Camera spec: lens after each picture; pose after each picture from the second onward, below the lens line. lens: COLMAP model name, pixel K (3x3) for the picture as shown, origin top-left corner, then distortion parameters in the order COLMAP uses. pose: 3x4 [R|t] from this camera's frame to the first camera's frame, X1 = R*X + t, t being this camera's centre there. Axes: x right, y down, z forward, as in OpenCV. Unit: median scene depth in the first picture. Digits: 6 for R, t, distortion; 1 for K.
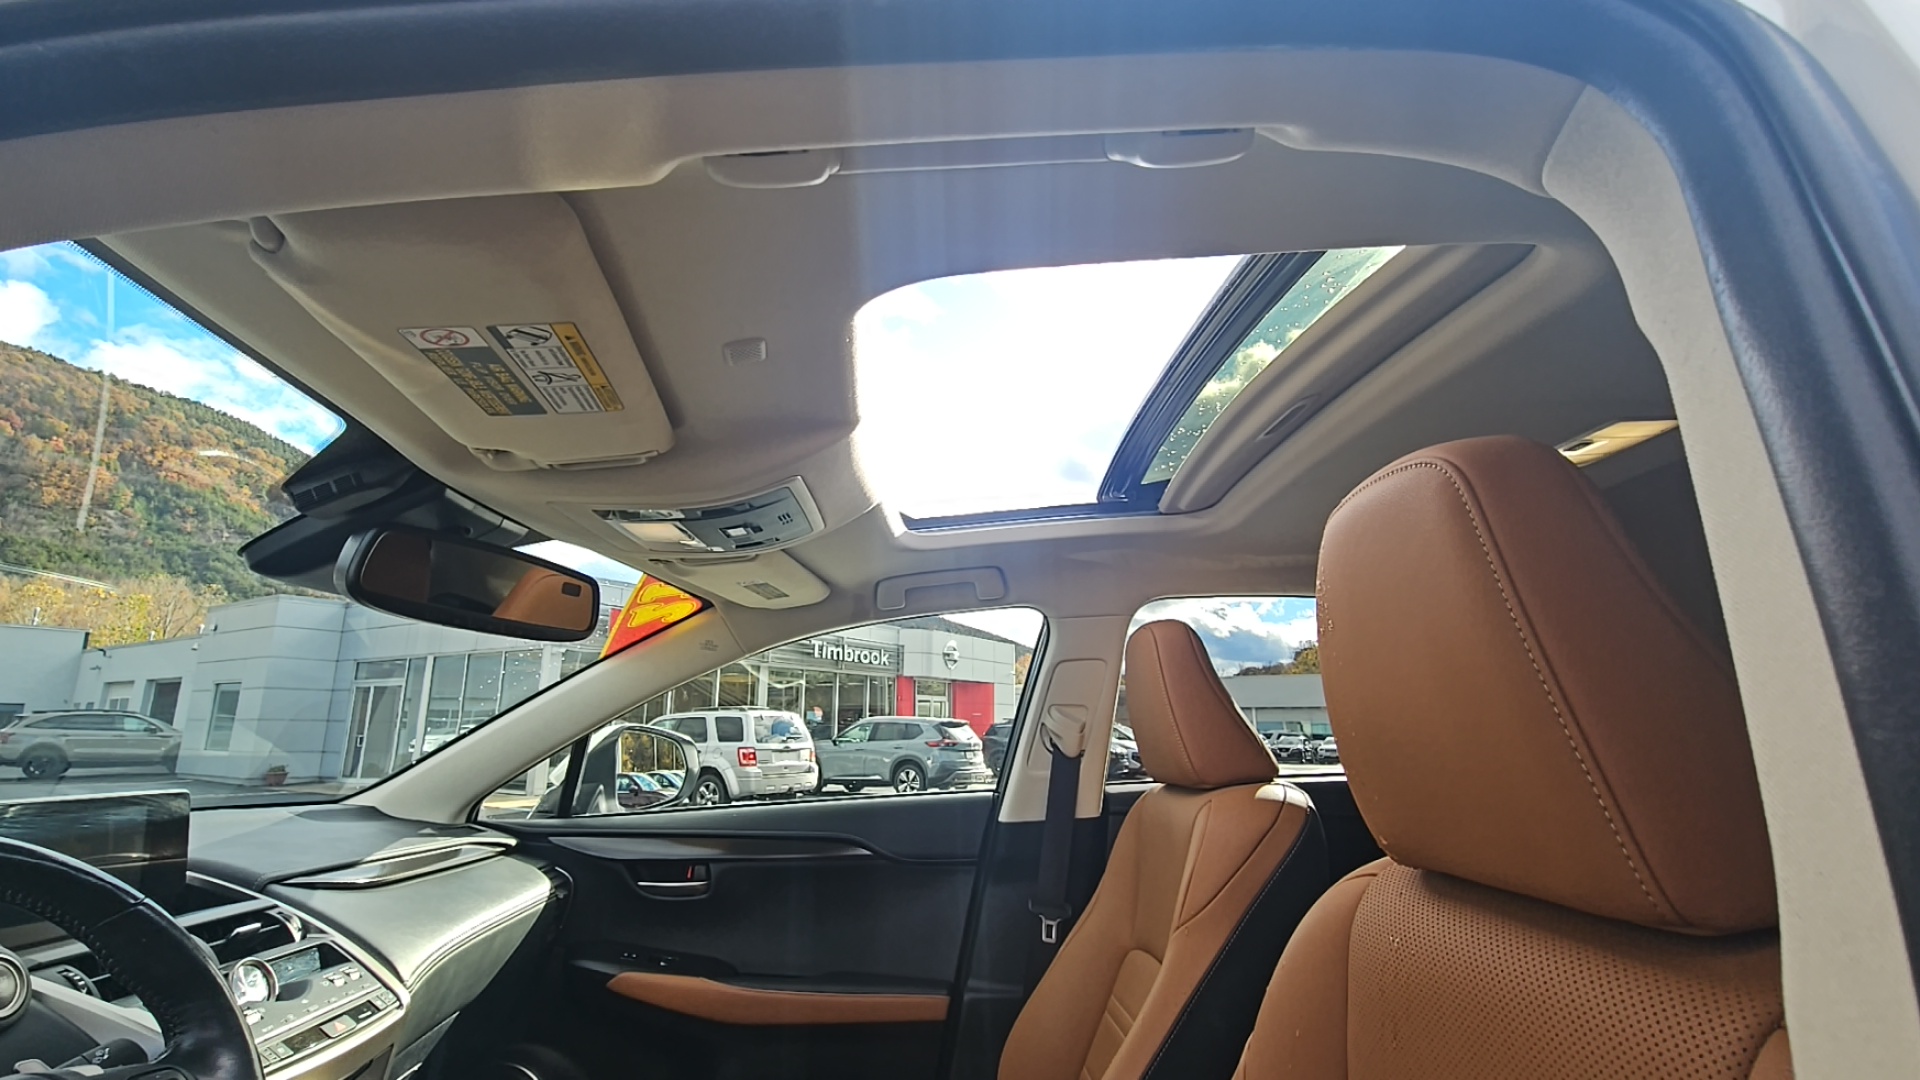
lens RADIAL K [[861.0, 0, 957.5], [0, 861.0, 534.7], [0, 0, 1]] dist [0.016378, -0.009913]
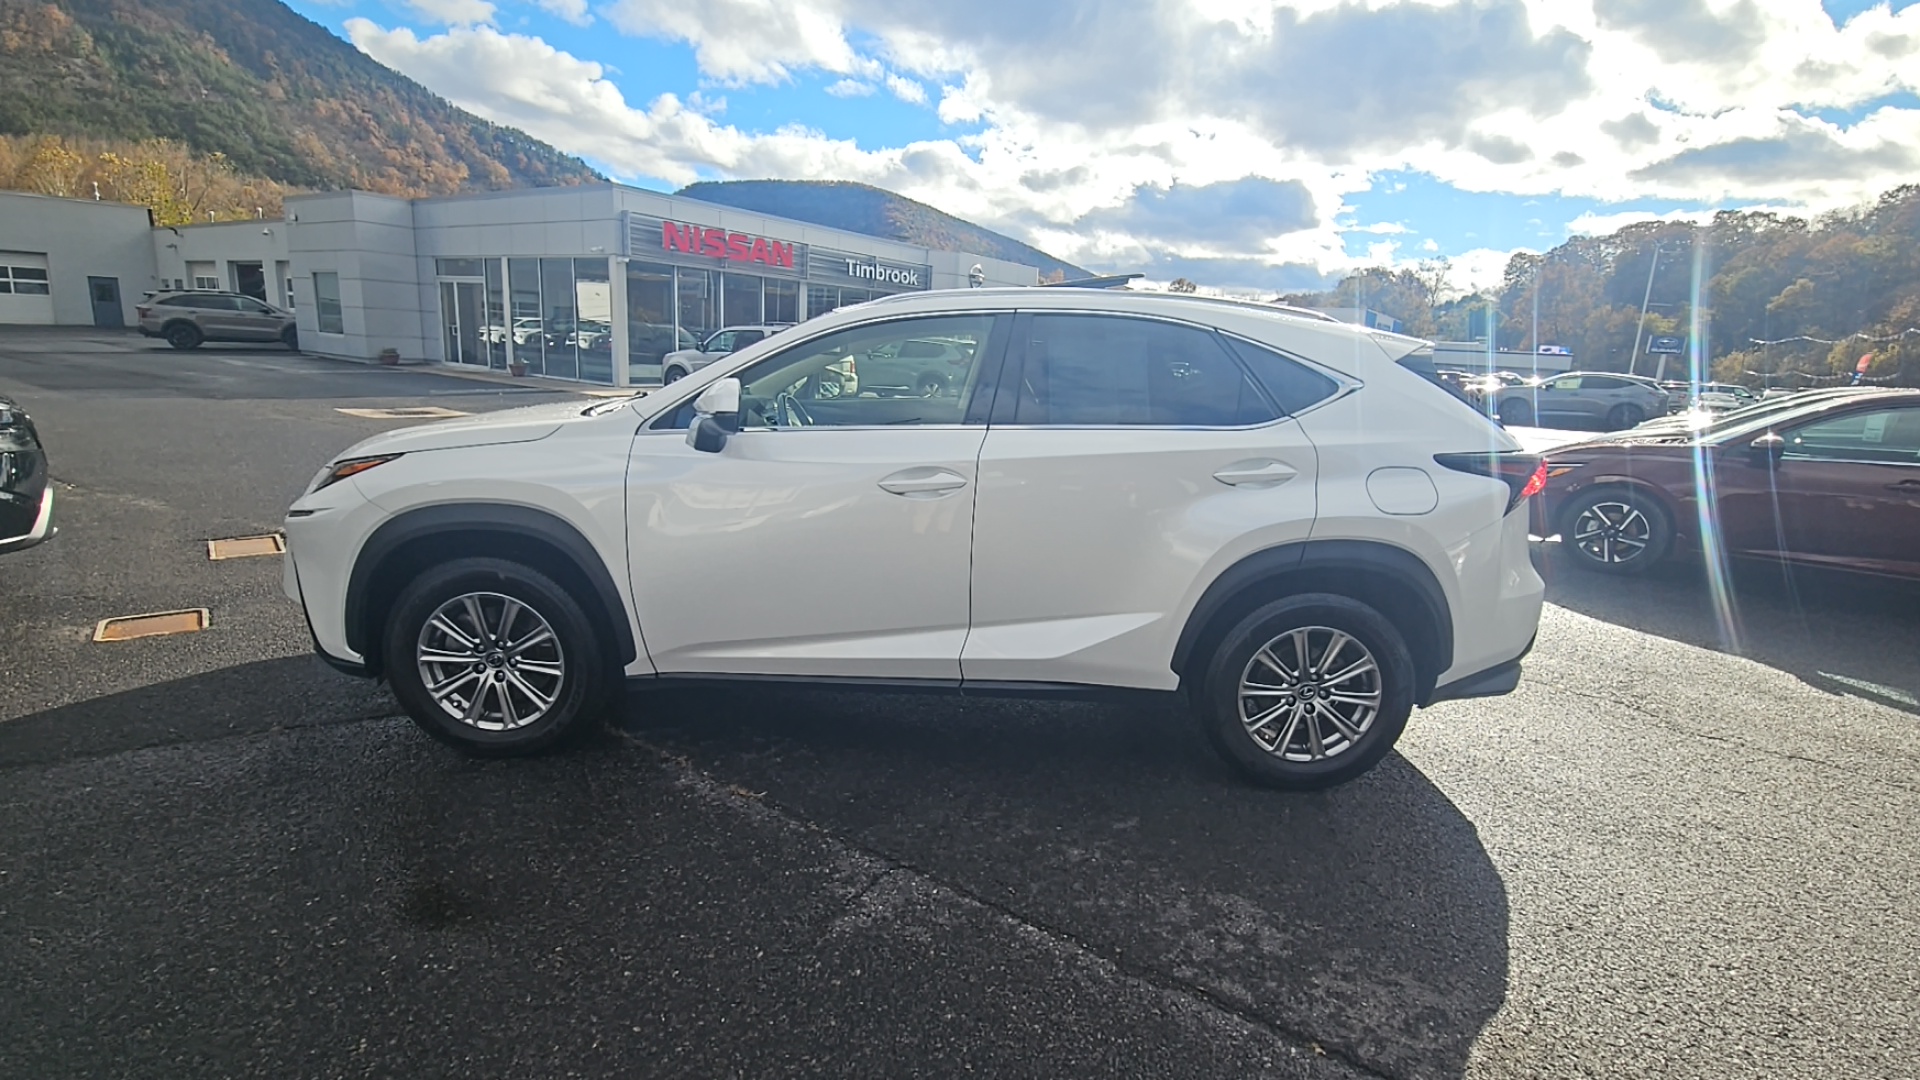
lens RADIAL K [[861.0, 0, 957.5], [0, 861.0, 534.7], [0, 0, 1]] dist [0.016378, -0.009913]
pose [[0.998339, 0.054711, -0.018073, 0.105316], [-0.041762, 0.903172, 0.427243, -0.479882], [0.039698, -0.425778, 0.903956, -1.649642]]
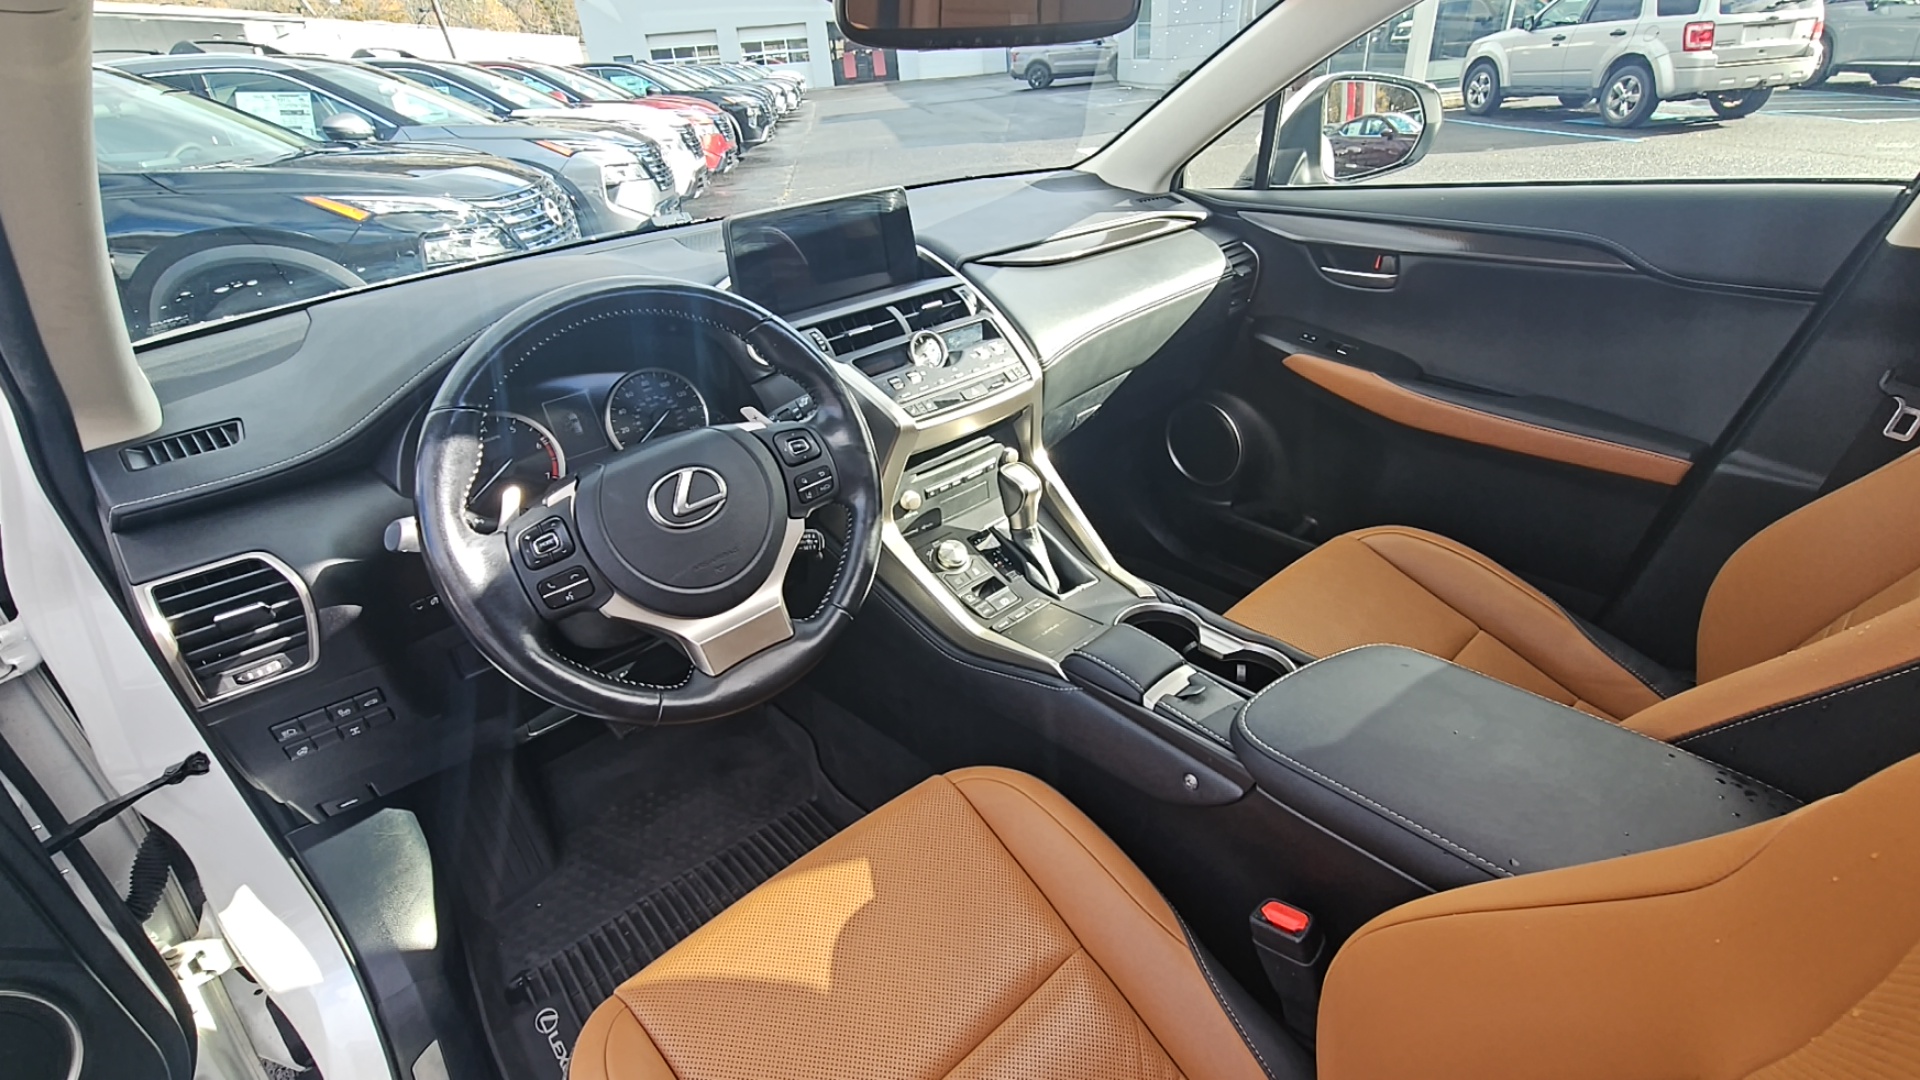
lens RADIAL K [[861.0, 0, 957.5], [0, 861.0, 534.7], [0, 0, 1]] dist [0.016378, -0.009913]
pose [[0.630669, 0.335993, -0.699546, 0.122117], [0.244079, 0.769795, 0.589780, -0.019966], [0.736670, -0.542701, 0.403477, 0.162465]]
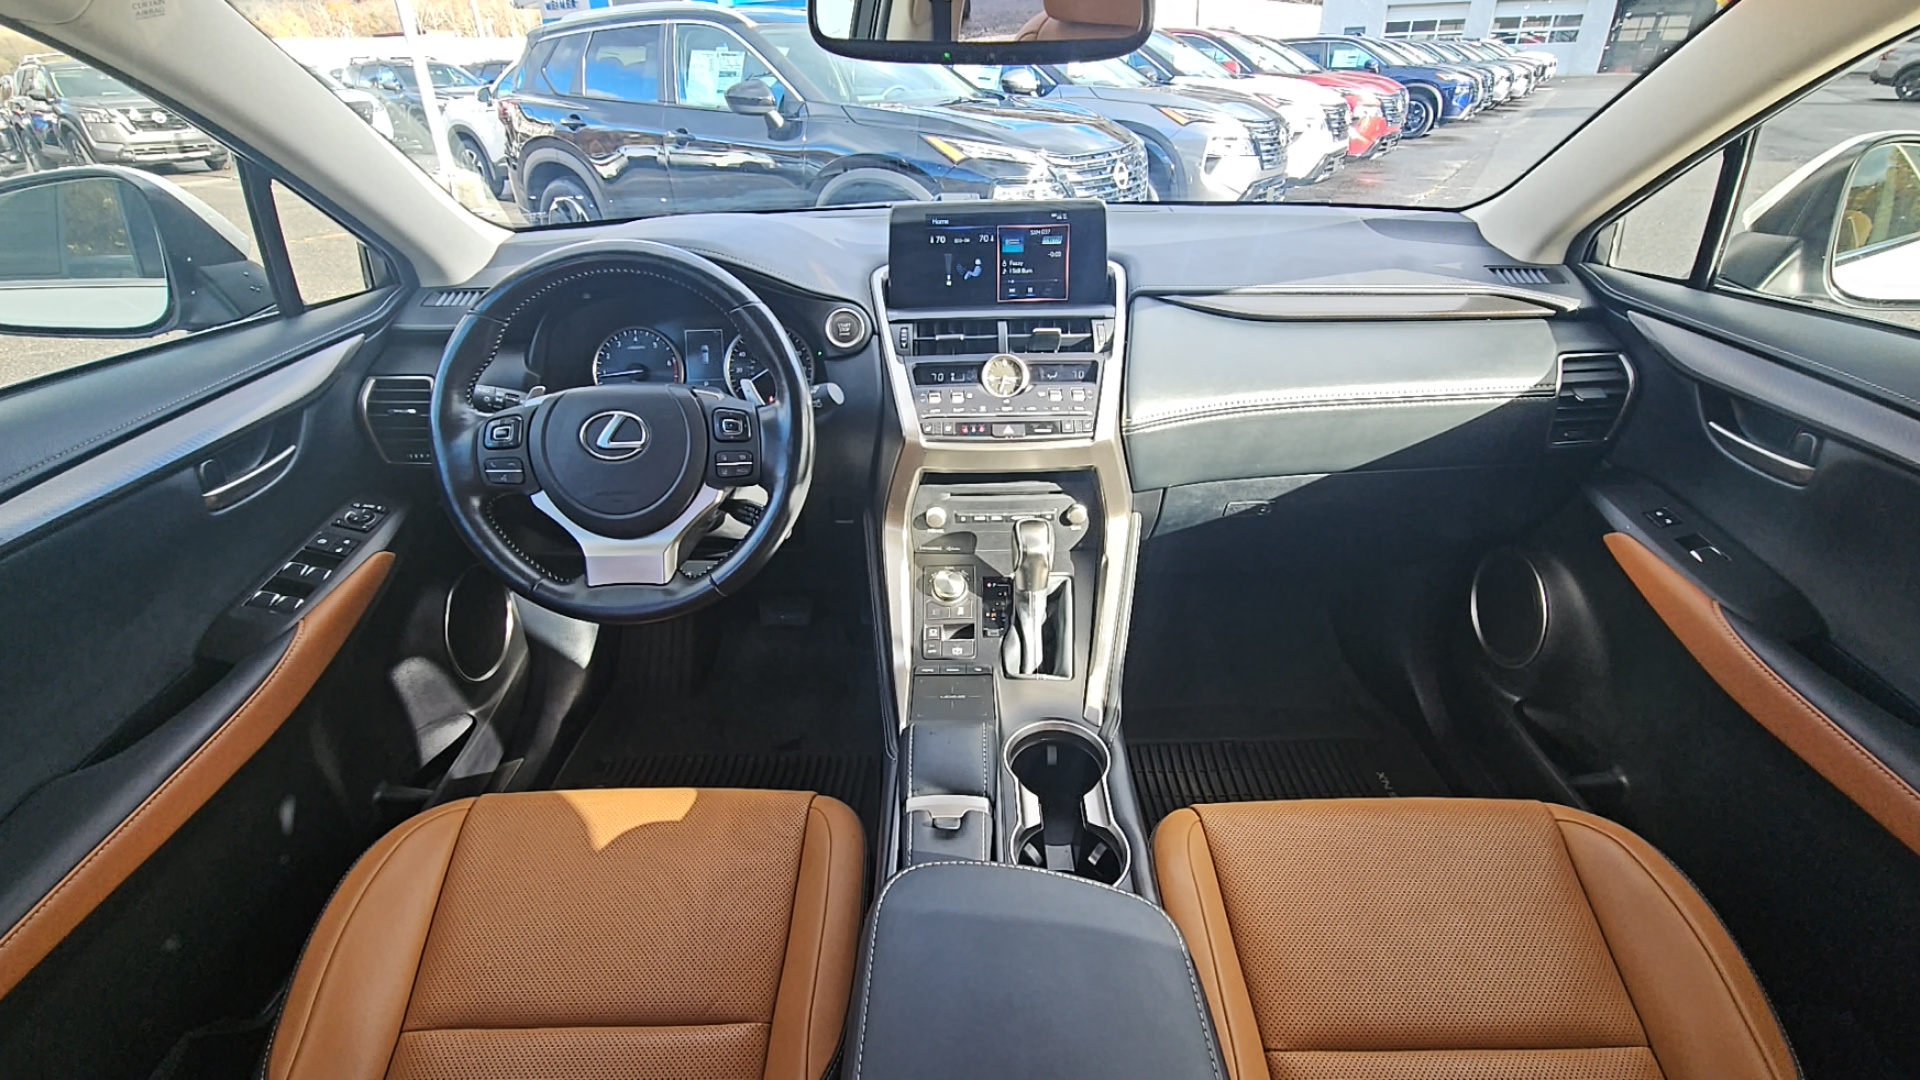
lens RADIAL K [[865.7, 0, 952.1], [0, 865.7, 530.9], [0, 0, 1]] dist [0.011031, -0.009779]
pose [[-0.033830, 0.474839, -0.879422, 0.200062], [0.244484, 0.857124, 0.453394, 0.058190], [0.969063, -0.199667, -0.145087, 0.514606]]
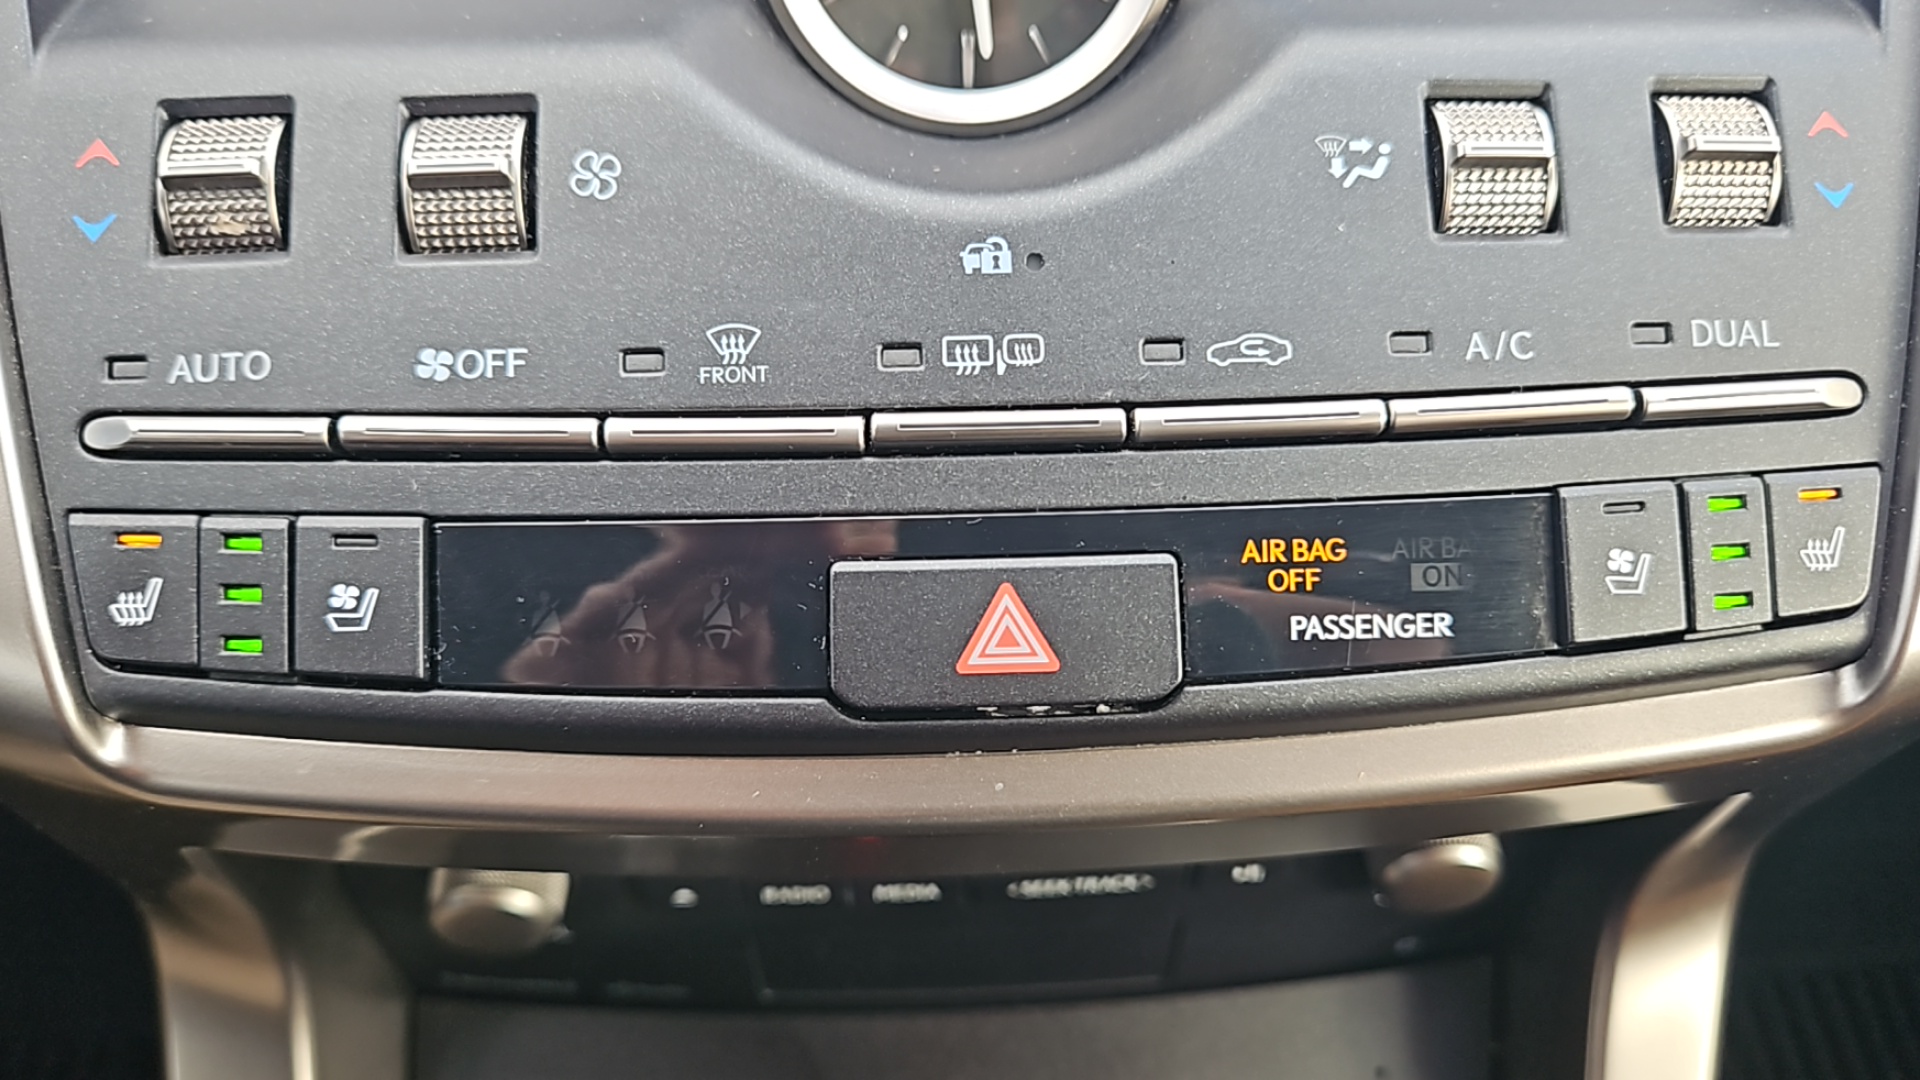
lens RADIAL K [[1448.1, 0, 960.0], [0, 1448.1, 540.0], [0, 0, 1]] dist [0.015235, -0.040182]
pose [[0.020752, 0.775116, -0.631478, -0.290050], [0.210717, 0.614035, 0.760630, 0.199957], [0.977327, -0.148848, -0.150588, 0.491822]]
